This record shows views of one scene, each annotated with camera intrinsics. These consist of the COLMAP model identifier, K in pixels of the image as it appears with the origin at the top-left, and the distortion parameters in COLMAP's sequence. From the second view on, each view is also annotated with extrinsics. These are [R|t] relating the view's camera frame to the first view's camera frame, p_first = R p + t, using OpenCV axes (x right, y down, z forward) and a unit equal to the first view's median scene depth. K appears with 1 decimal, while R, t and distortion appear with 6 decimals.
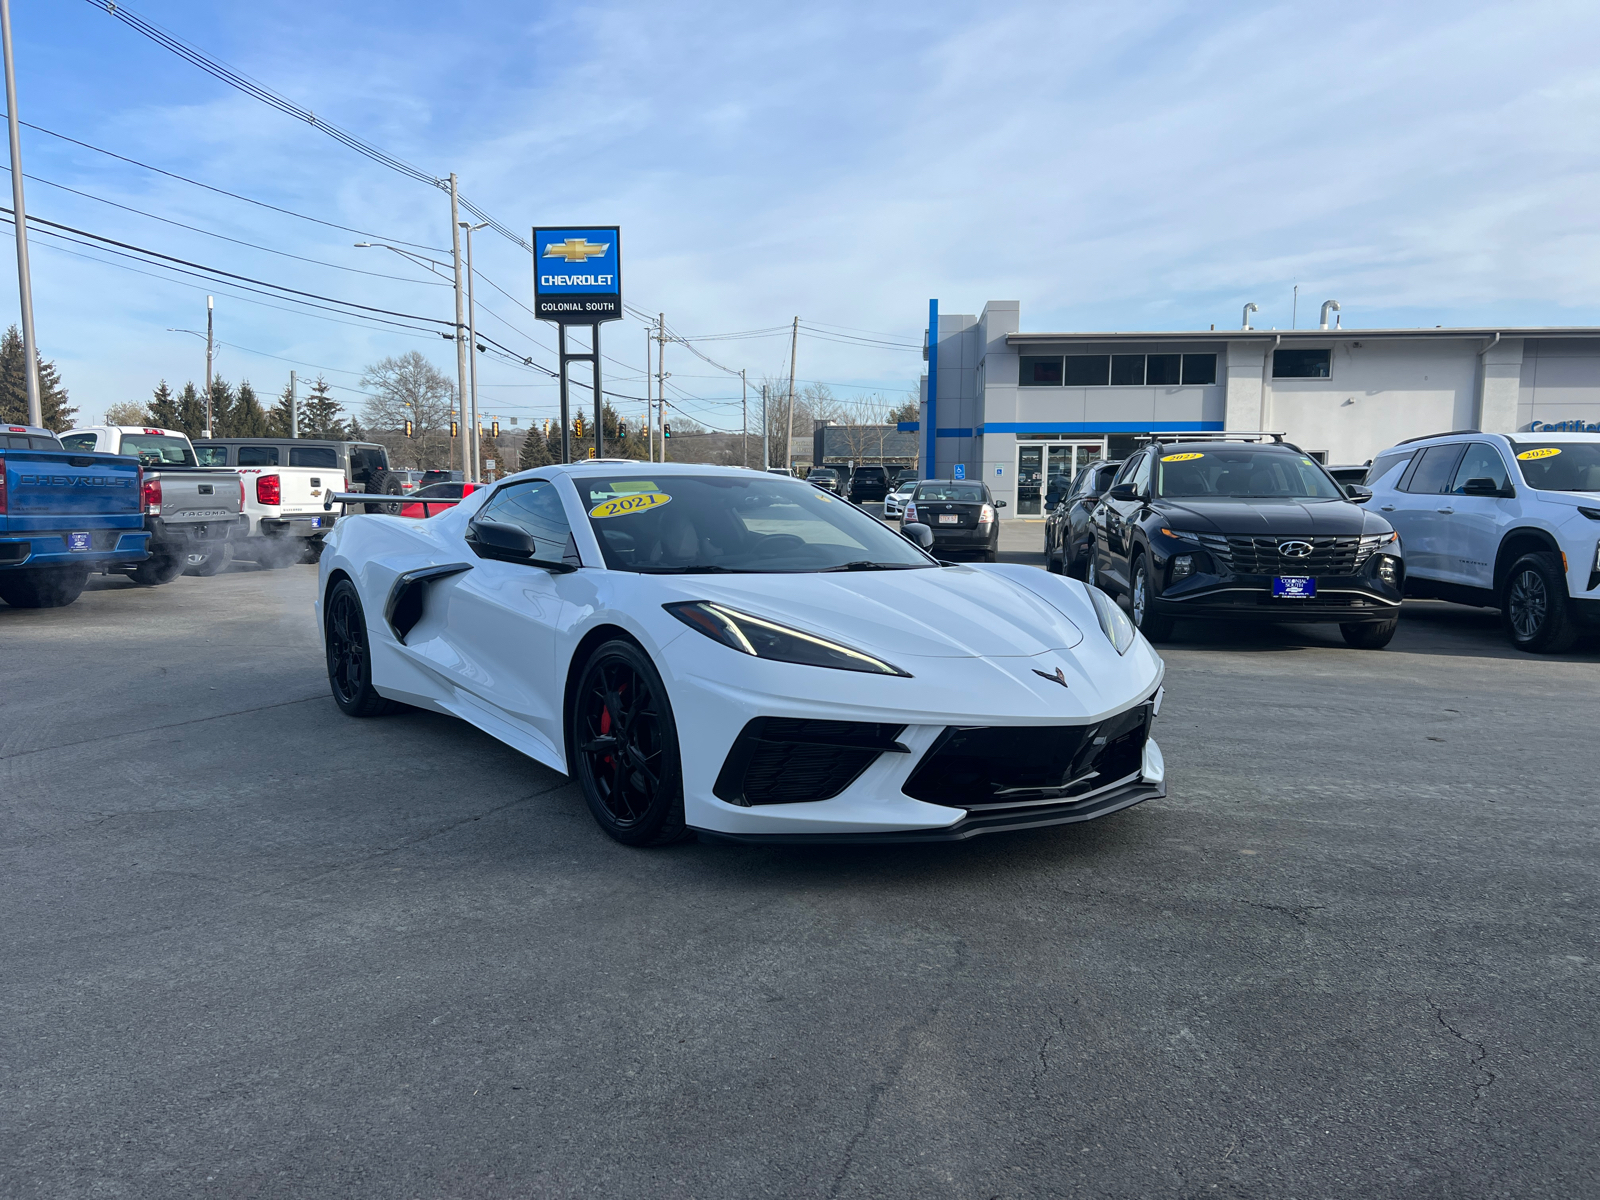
lens RADIAL K [[1215.8, 0, 789.1], [0, 1215.8, 604.9], [0, 0, 1]] dist [0.054149, -0.060607]
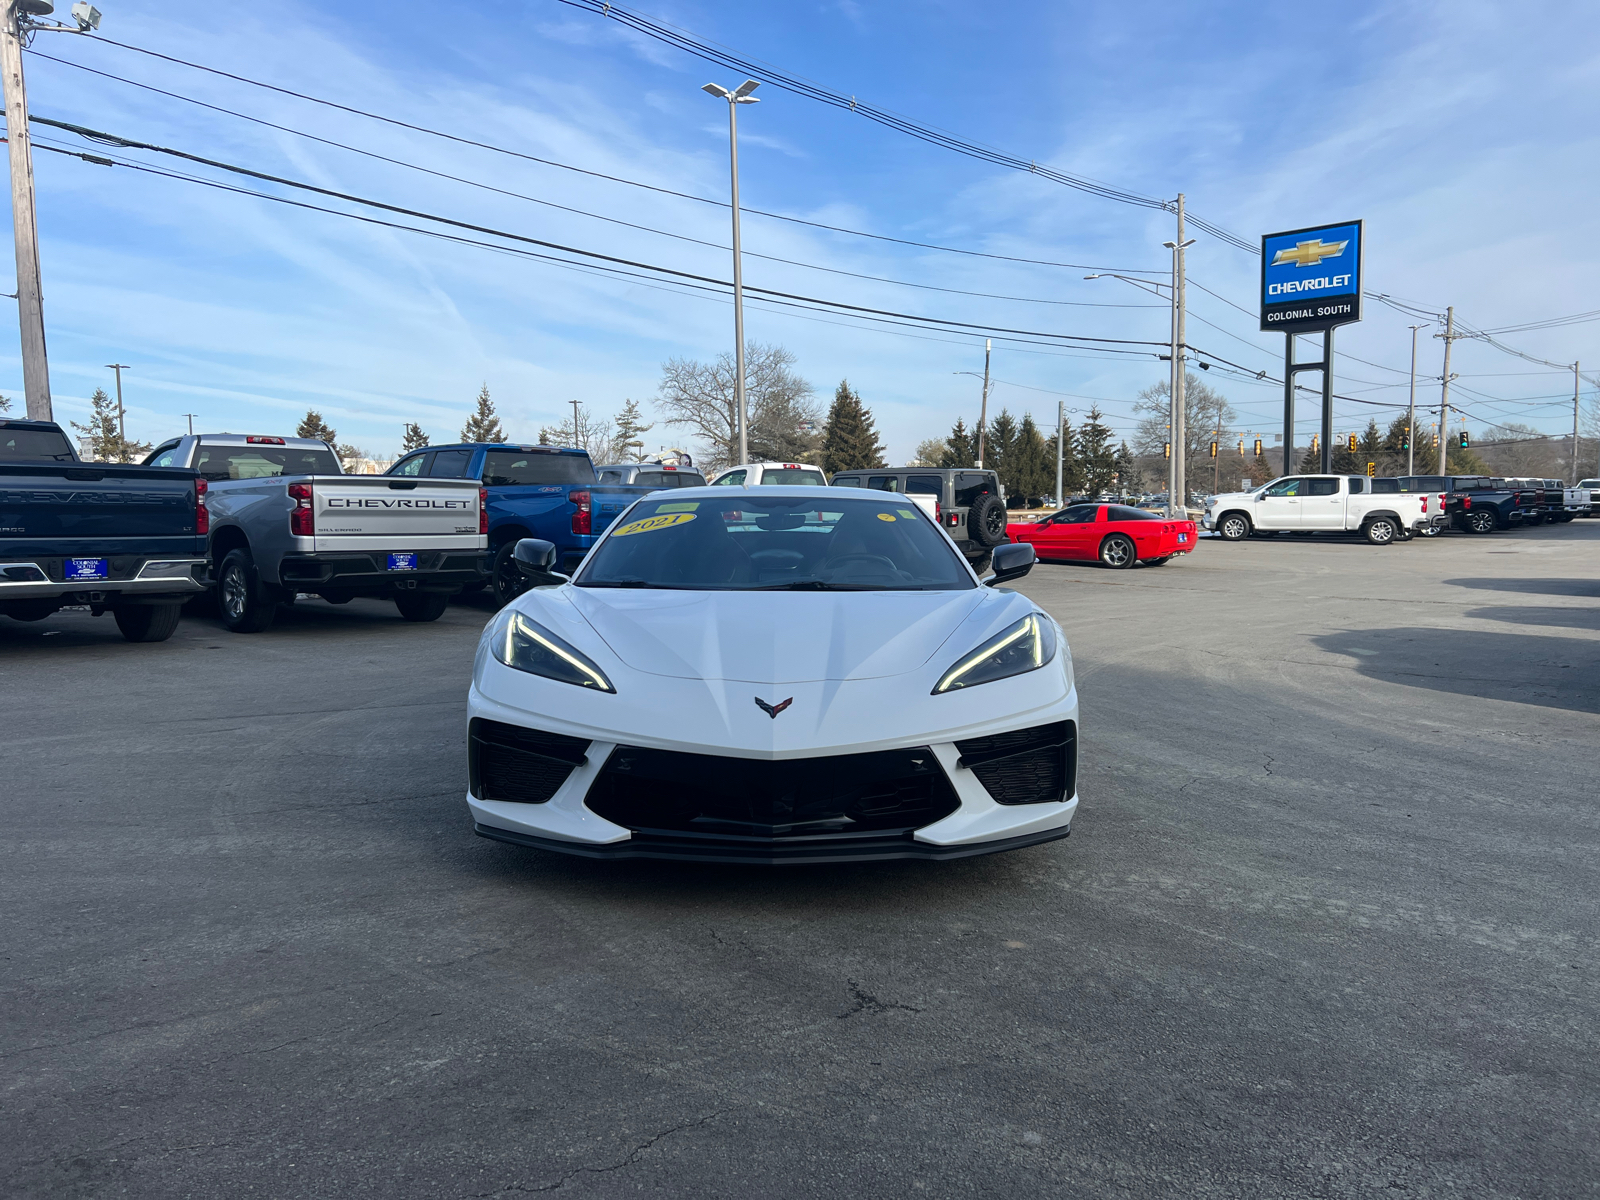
lens RADIAL K [[1209.5, 0, 785.8], [0, 1209.5, 602.0], [0, 0, 1]] dist [0.068501, -0.095547]
pose [[0.803641, 0.035632, -0.594047, 0.074710], [-0.047493, 0.998862, -0.004336, -0.001798], [0.593216, 0.031698, 0.804419, 0.024874]]
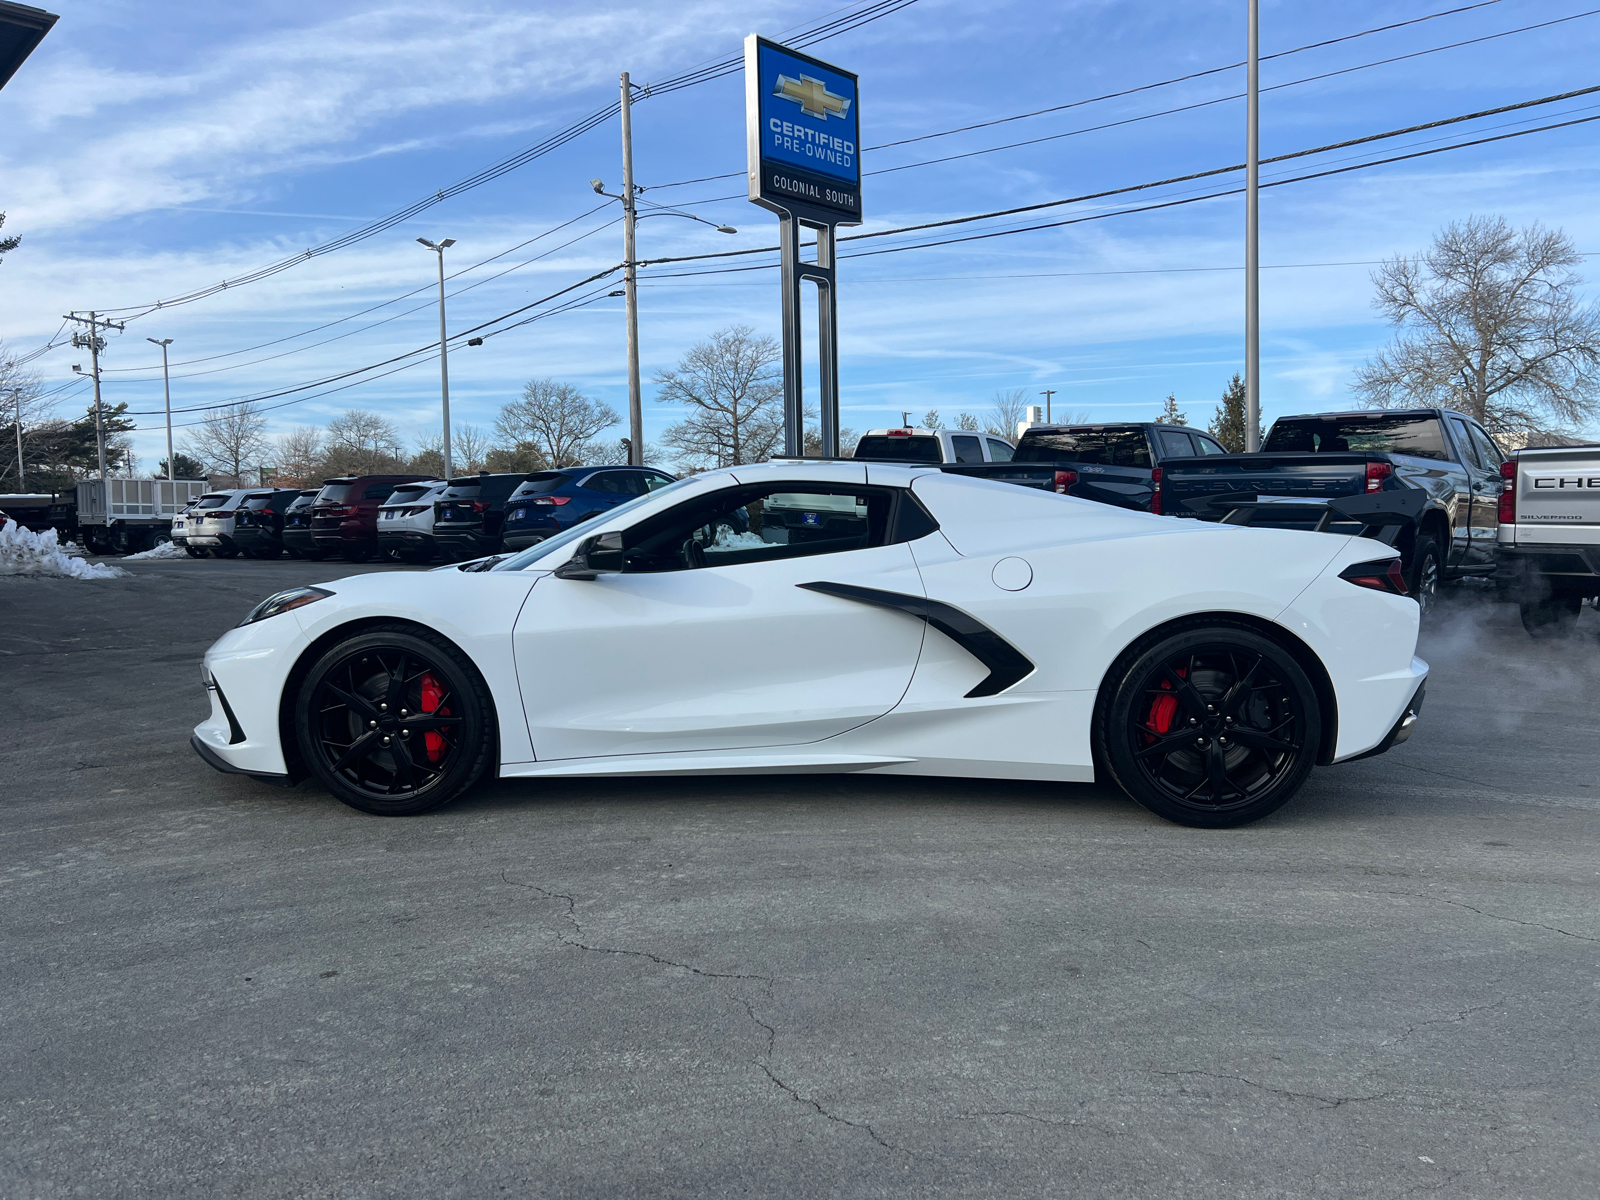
lens RADIAL K [[1208.8, 0, 766.4], [0, 1208.8, 606.3], [0, 0, 1]] dist [0.059961, -0.084951]
pose [[-0.655385, 0.054345, -0.753337, 0.086642], [-0.069935, 0.988757, 0.132169, -0.018022], [0.752050, 0.139307, -0.644216, 0.226628]]
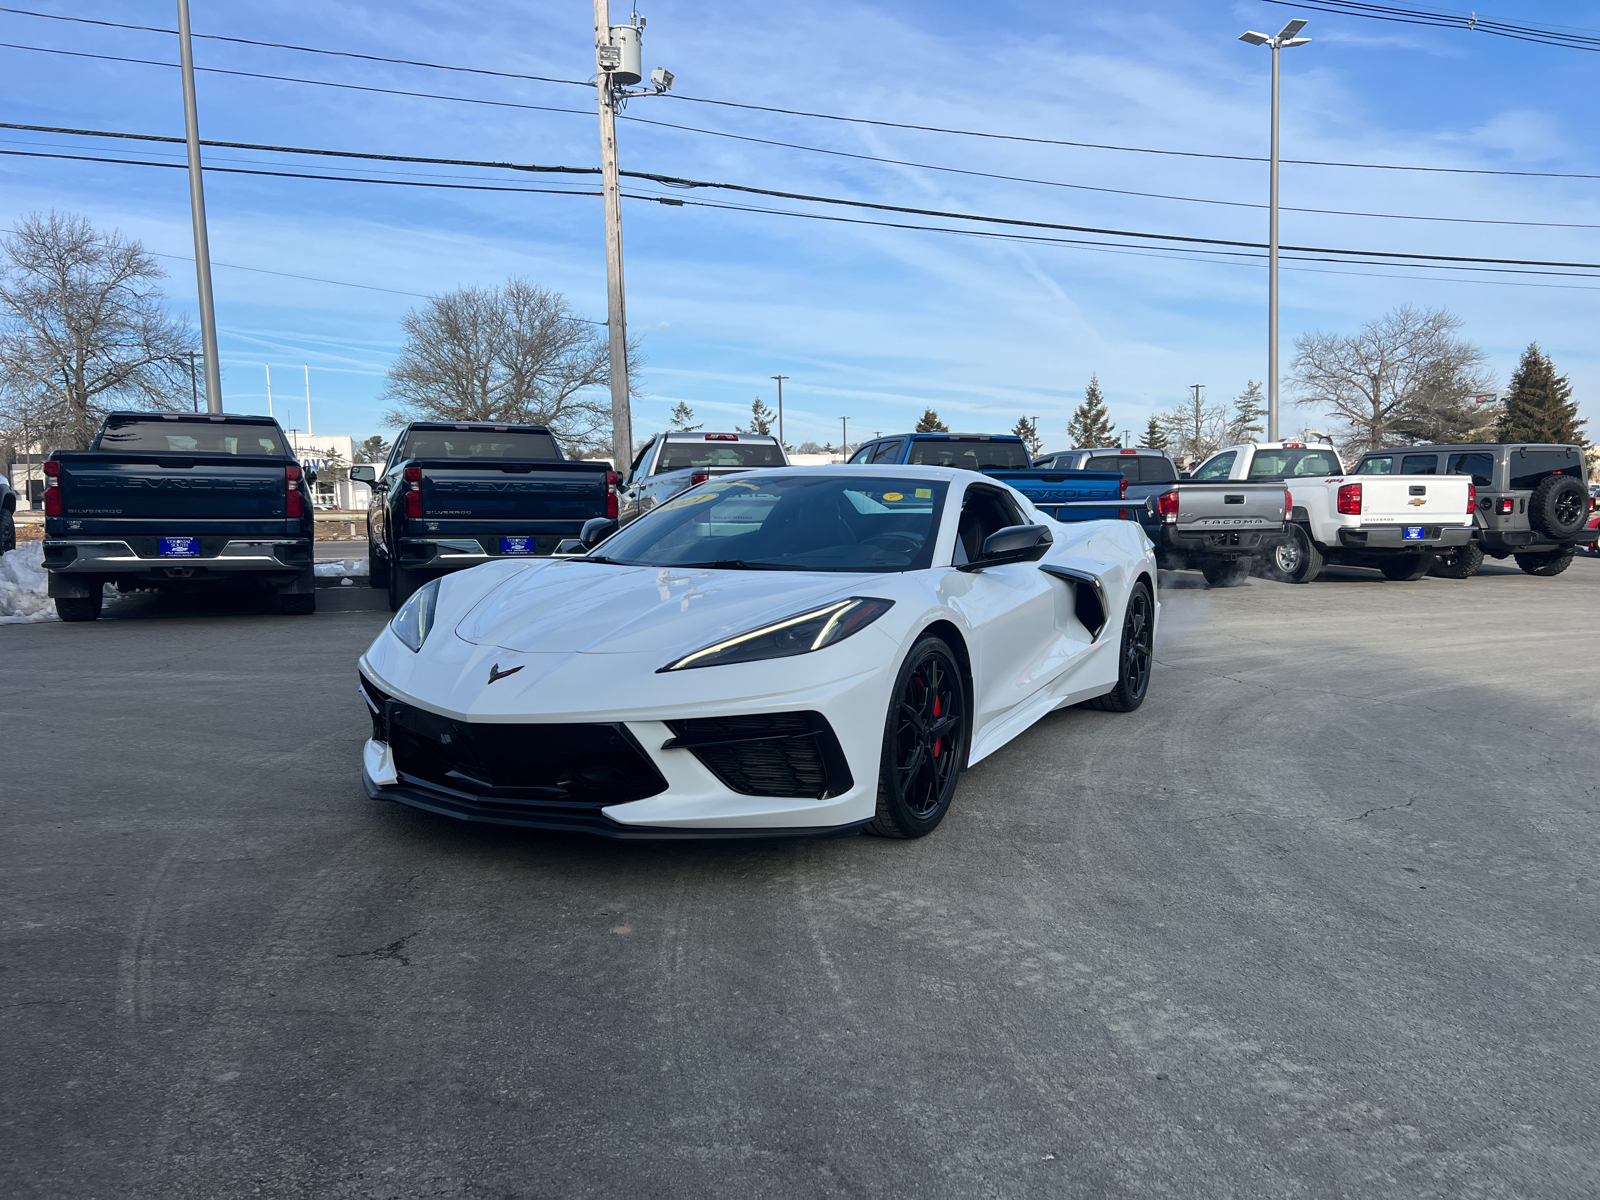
lens RADIAL K [[1211.4, 0, 800.0], [0, 1211.4, 600.0], [0, 0, 1]] dist [0.067783, -0.081969]
pose [[0.407809, 0.062779, -0.910906, 0.115919], [-0.077297, 0.996426, 0.034067, -0.004950], [0.909789, 0.056518, 0.411204, 0.078588]]
